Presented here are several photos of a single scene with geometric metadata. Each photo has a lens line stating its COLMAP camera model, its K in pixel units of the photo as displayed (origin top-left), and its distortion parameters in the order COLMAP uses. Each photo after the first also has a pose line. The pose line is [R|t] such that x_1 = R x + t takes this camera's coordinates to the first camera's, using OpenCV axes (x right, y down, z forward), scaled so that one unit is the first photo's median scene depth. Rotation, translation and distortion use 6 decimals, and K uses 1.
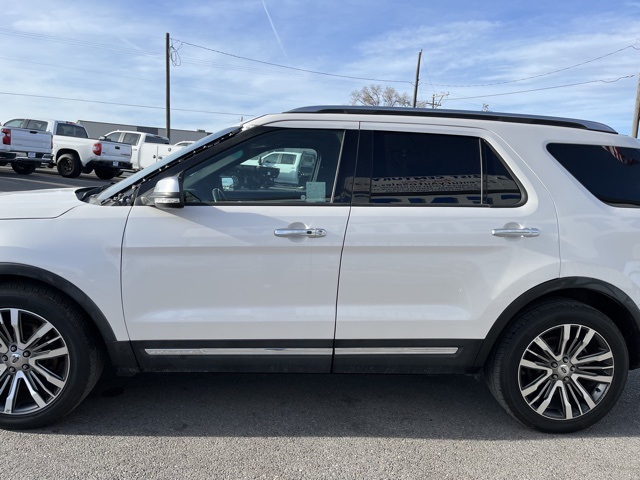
lens RADIAL K [[470.2, 0, 317.7], [0, 470.2, 240.0], [0, 0, 1]] dist [0.095440, -0.131626]
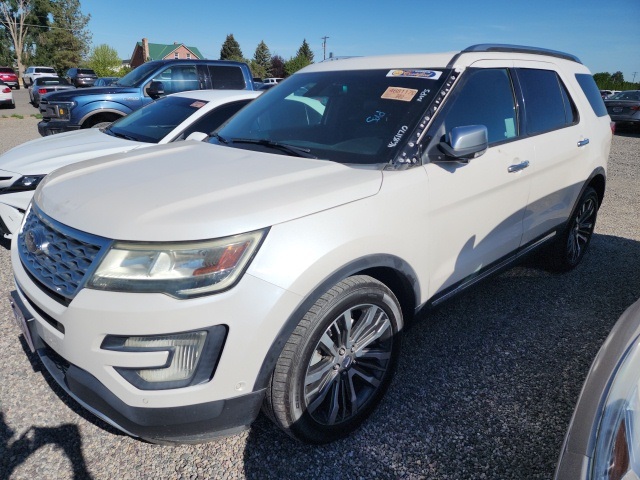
lens RADIAL K [[424.1, 0, 317.9], [0, 424.1, 241.8], [0, 0, 1]] dist [0.049578, 0.000258]
pose [[0.784993, -0.253240, 0.565381, -0.978481], [0.119404, 0.957370, 0.263032, -0.160247], [-0.607889, -0.138969, 0.781766, 0.414015]]
